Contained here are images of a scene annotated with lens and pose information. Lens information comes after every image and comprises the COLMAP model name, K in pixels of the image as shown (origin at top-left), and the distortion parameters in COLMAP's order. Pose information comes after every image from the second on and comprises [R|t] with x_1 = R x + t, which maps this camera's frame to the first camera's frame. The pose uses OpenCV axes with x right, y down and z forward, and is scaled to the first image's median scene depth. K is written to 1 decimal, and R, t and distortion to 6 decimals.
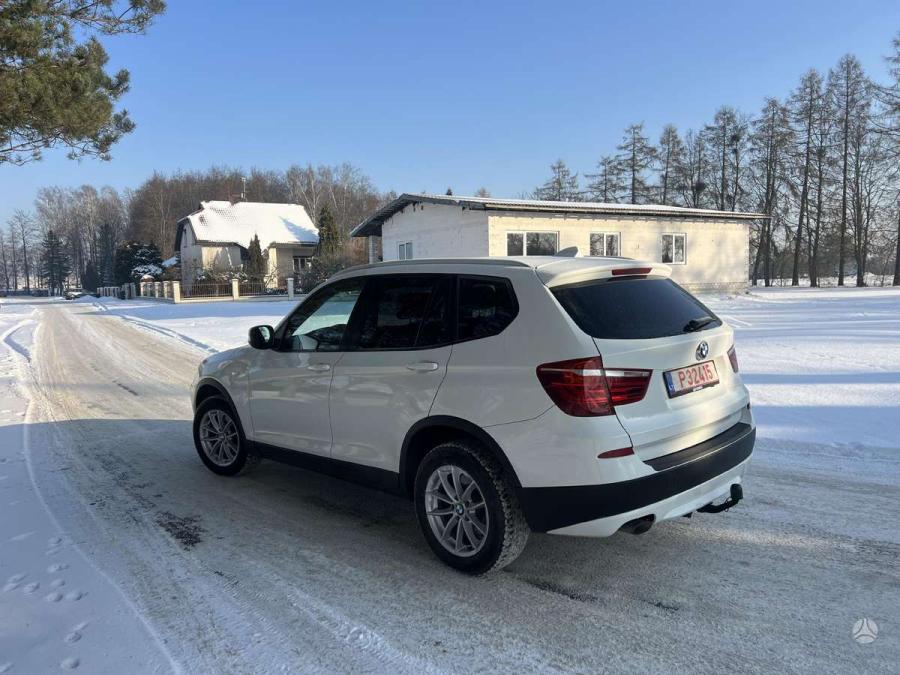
lens RADIAL K [[671.7, 0, 444.4], [0, 671.7, 332.2], [0, 0, 1]] dist [0.082636, -0.113200]
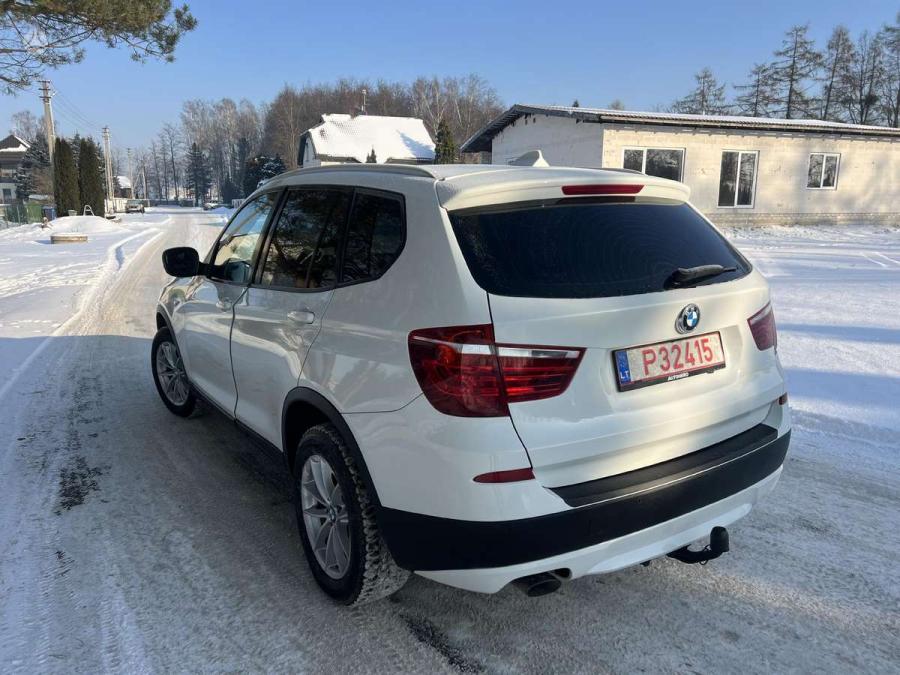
lens RADIAL K [[674.5, 0, 450.0], [0, 674.5, 337.5], [0, 0, 1]] dist [0.048307, -0.047408]
pose [[0.983642, 0.062249, -0.169037, 0.031728], [-0.040973, 0.991112, 0.126560, -0.003205], [0.175413, -0.117563, 0.977450, 0.039666]]
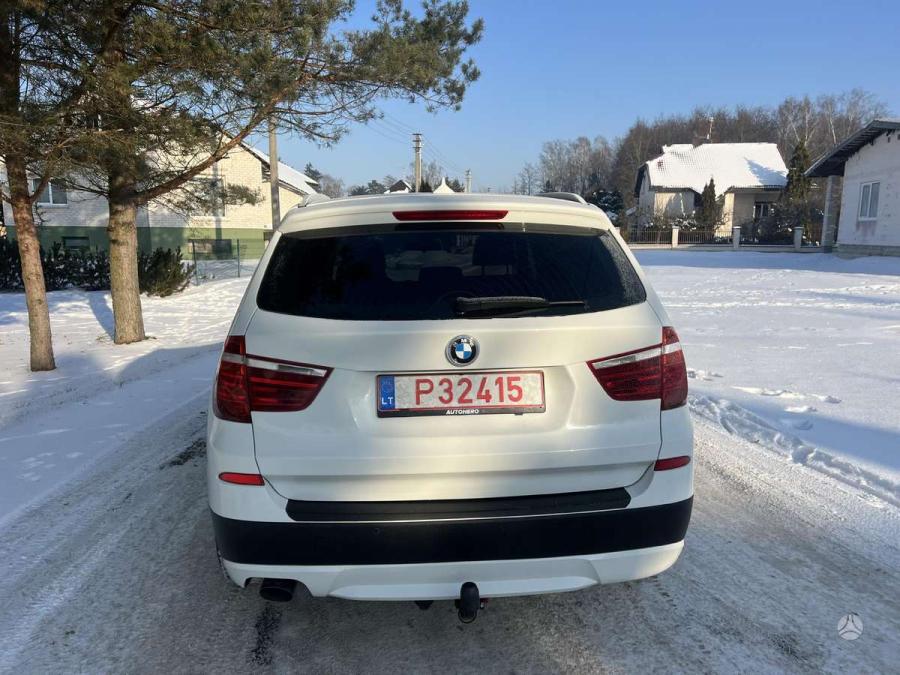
lens RADIAL K [[671.3, 0, 445.9], [0, 671.3, 338.7], [0, 0, 1]] dist [0.061612, -0.063189]
pose [[0.774159, 0.127385, -0.620041, 0.086547], [-0.073493, 0.991005, 0.111837, -0.005717], [0.628710, -0.041010, 0.776557, 0.062827]]
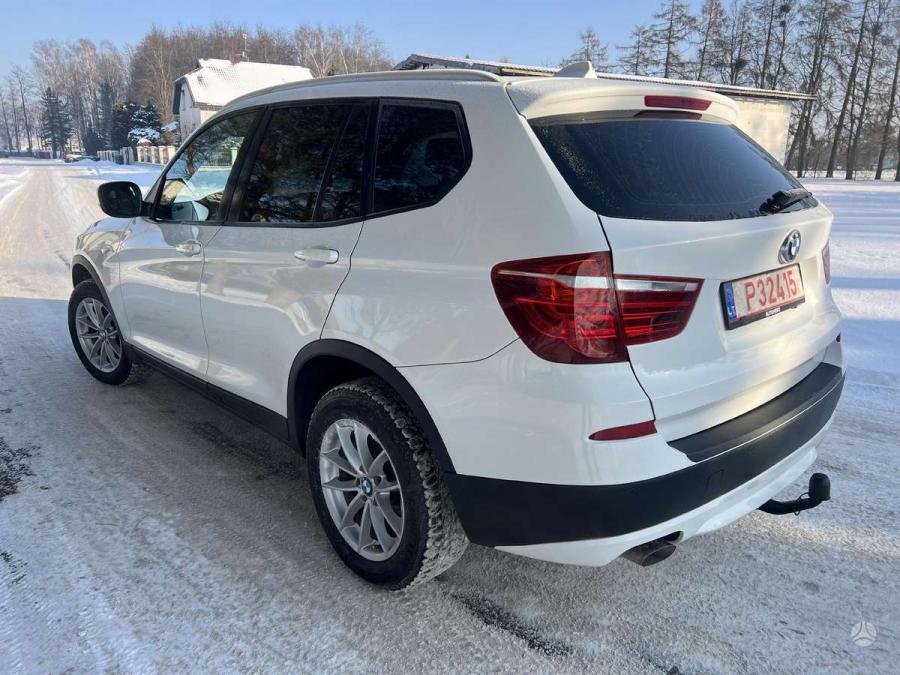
lens RADIAL K [[674.3, 0, 450.2], [0, 674.3, 330.1], [0, 0, 1]] dist [0.057890, -0.059340]
pose [[0.999110, 0.041673, -0.006509, 0.011917], [-0.039974, 0.984791, 0.169080, 0.001226], [0.013456, -0.168670, 0.985581, 0.049453]]
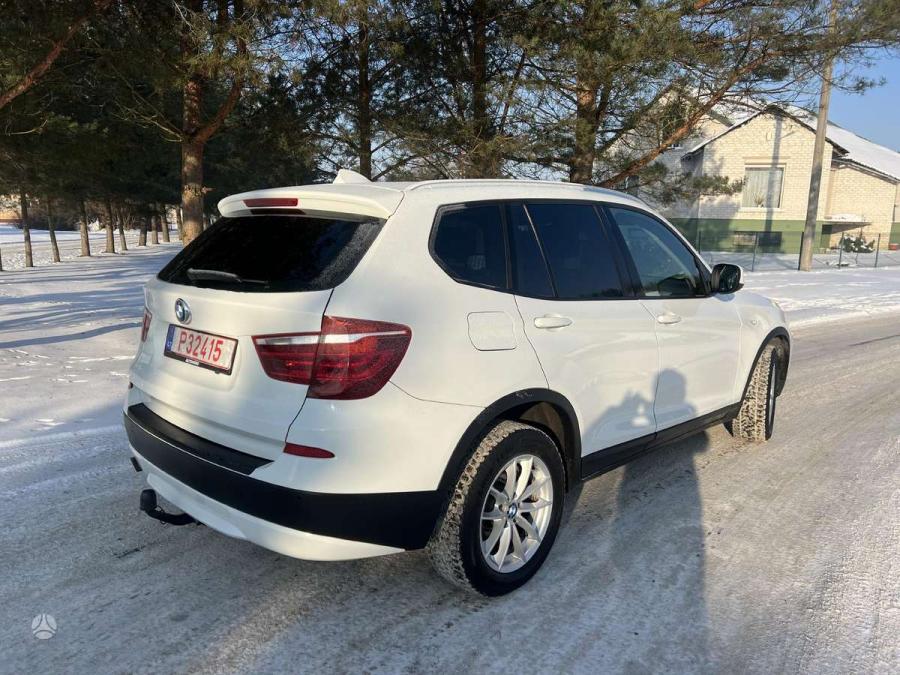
lens RADIAL K [[674.5, 0, 450.0], [0, 674.5, 337.5], [0, 0, 1]] dist [0.048307, -0.047408]
pose [[0.048728, 0.201354, -0.978306, 0.132850], [-0.097818, 0.975723, 0.195951, -0.014059], [0.994011, 0.086148, 0.067241, 0.146619]]
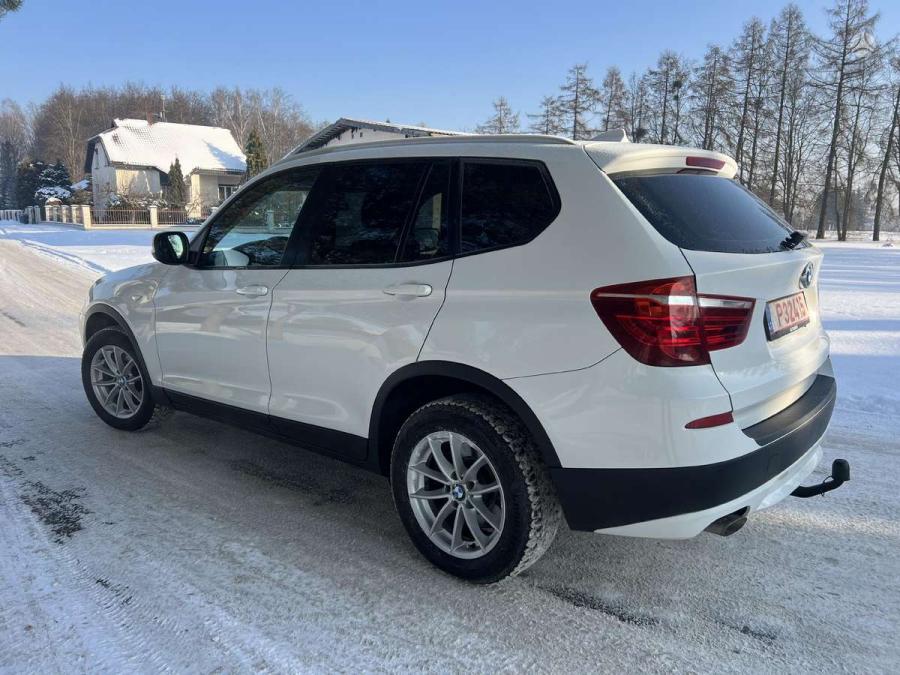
lens RADIAL K [[674.3, 0, 450.2], [0, 674.3, 330.1], [0, 0, 1]] dist [0.057890, -0.059340]
pose [[0.993782, 0.021402, 0.109263, -0.008171], [-0.030398, 0.996222, 0.081344, 0.004405], [-0.107109, -0.084160, 0.990679, 0.038347]]
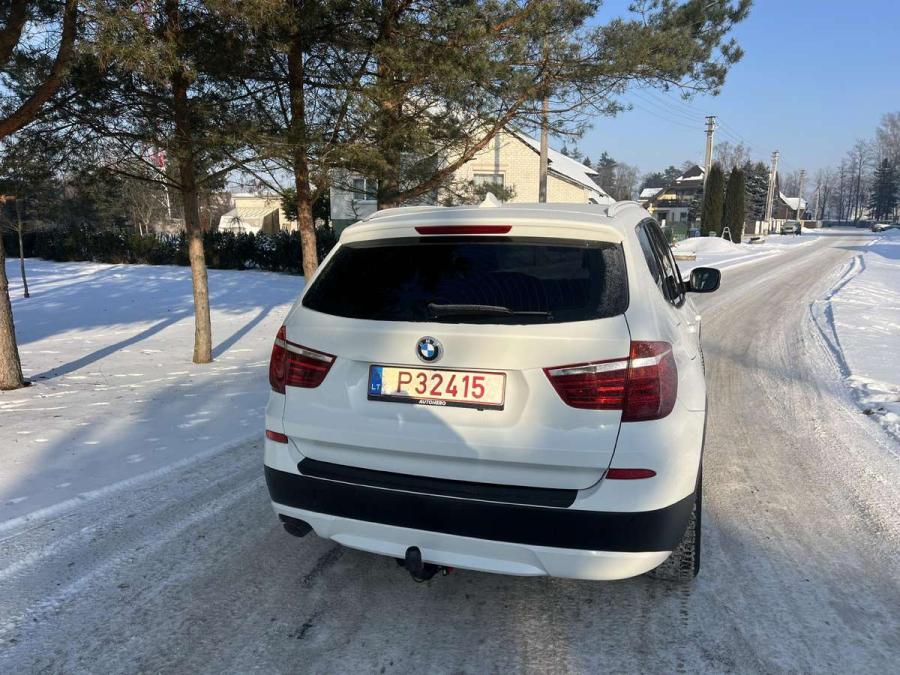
lens RADIAL K [[670.3, 0, 454.7], [0, 670.3, 336.5], [0, 0, 1]] dist [0.064375, -0.063421]
pose [[0.457448, 0.176744, -0.871494, 0.116473], [-0.082728, 0.984257, 0.156189, -0.011295], [0.885380, 0.000649, 0.464868, 0.083147]]
